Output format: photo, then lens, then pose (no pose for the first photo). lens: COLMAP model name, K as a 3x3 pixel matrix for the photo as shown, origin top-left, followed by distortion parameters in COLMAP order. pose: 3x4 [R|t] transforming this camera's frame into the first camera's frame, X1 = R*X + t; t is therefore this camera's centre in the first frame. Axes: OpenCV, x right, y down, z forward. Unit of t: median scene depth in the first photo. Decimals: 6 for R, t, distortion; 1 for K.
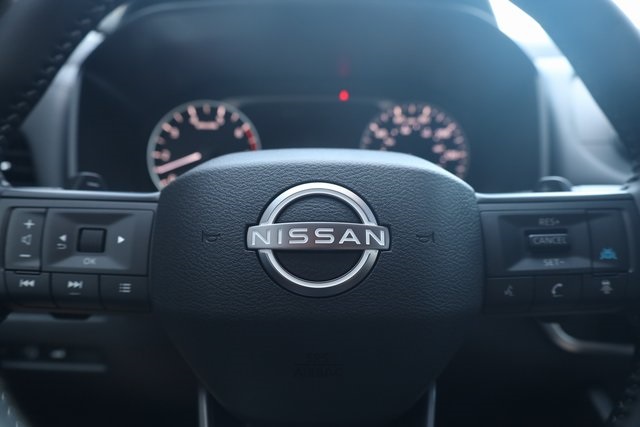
lens RADIAL K [[502.8, 0, 303.2], [0, 502.8, 214.0], [0, 0, 1]] dist [0.088523, 0.001488]
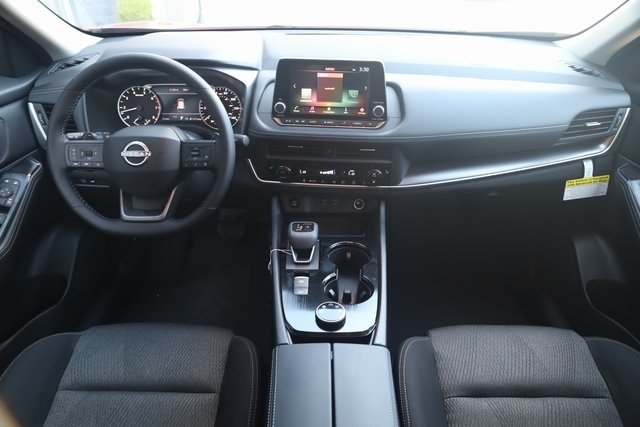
lens RADIAL K [[456.7, 0, 321.0], [0, 456.7, 198.0], [0, 0, 1]] dist [0.009922, -0.001324]
pose [[0.999693, 0.008973, -0.023078, 0.779194], [-0.002618, 0.965110, 0.261831, -0.284368], [0.024622, -0.261690, 0.964838, -1.321543]]
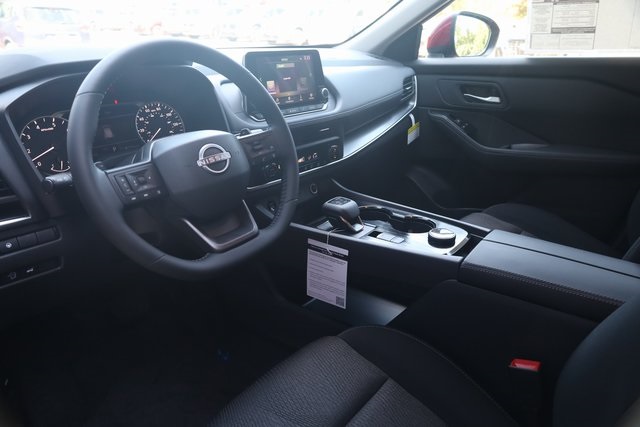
lens RADIAL K [[456.7, 0, 321.0], [0, 456.7, 198.0], [0, 0, 1]] dist [0.009922, -0.001324]
pose [[0.612612, -0.275984, 0.740635, -0.847891], [0.197494, 0.960783, 0.194661, -0.072394], [-0.765312, 0.027020, 0.643092, -0.702175]]
